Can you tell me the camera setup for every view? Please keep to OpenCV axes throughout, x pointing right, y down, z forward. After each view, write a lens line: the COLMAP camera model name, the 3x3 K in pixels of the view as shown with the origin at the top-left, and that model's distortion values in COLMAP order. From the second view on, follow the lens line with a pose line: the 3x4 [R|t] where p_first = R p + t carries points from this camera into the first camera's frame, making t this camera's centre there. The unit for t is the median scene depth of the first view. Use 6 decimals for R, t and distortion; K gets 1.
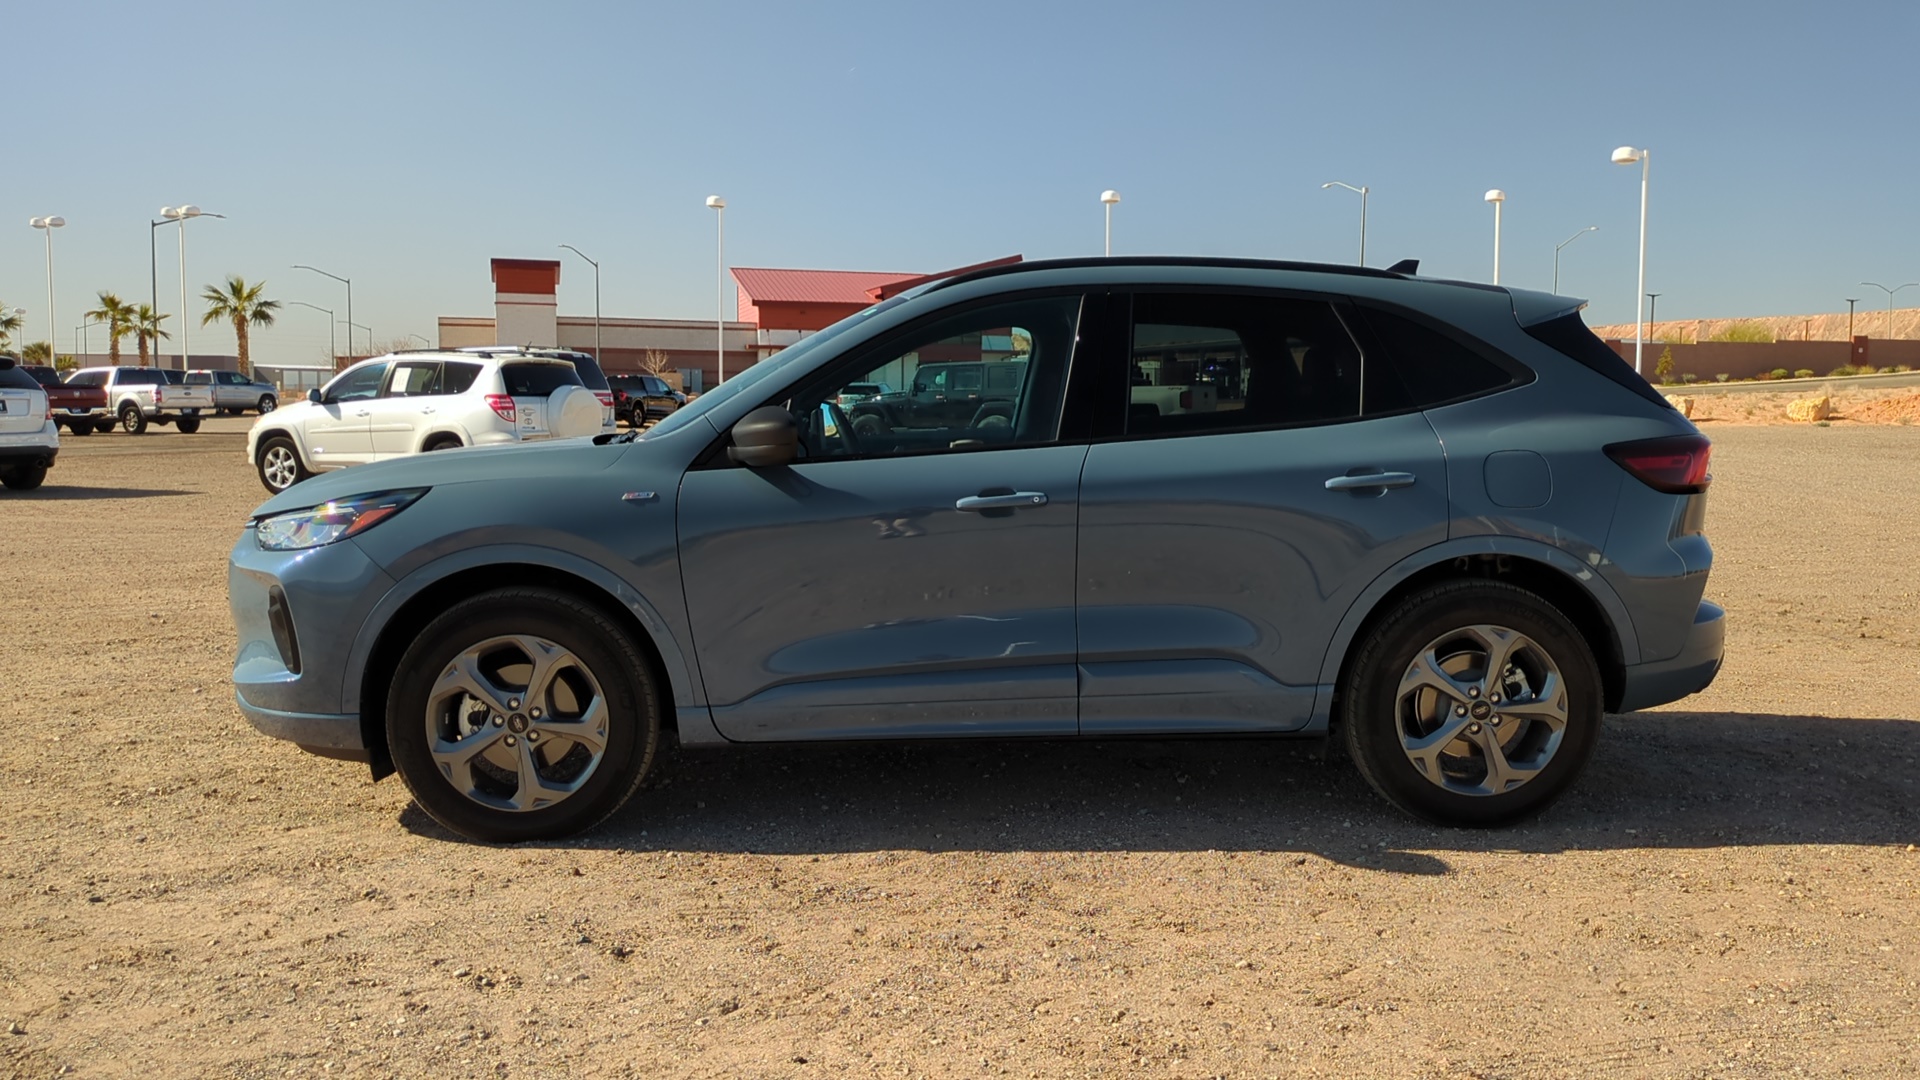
lens RADIAL K [[1639.9, 0, 970.9], [0, 1639.9, 529.5], [0, 0, 1]] dist [0.060212, -0.104795]
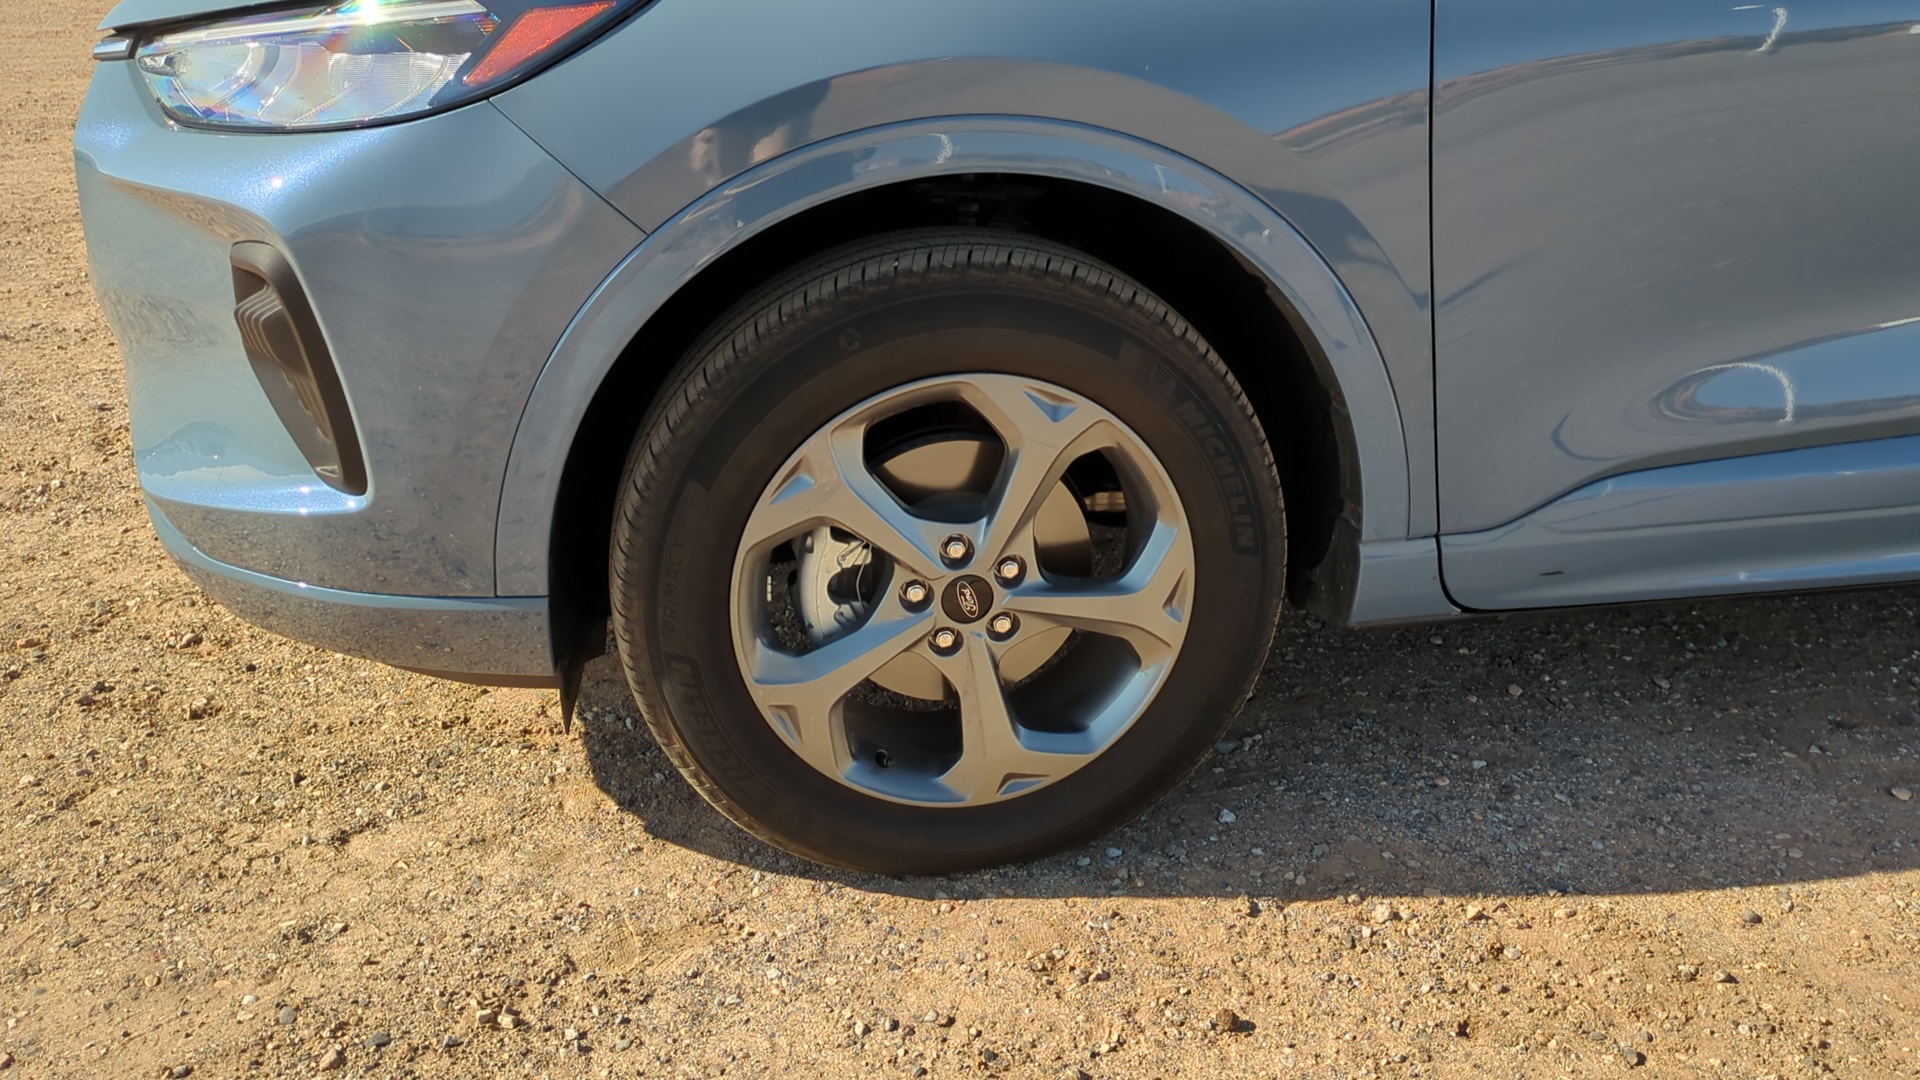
lens RADIAL K [[1624.8, 0, 960.0], [0, 1624.8, 540.0], [0, 0, 1]] dist [0.056660, -0.015667]
pose [[0.991716, -0.039714, 0.122155, -0.316208], [0.003122, 0.958175, 0.286166, -0.003457], [-0.128411, -0.283414, 0.950362, 0.633523]]
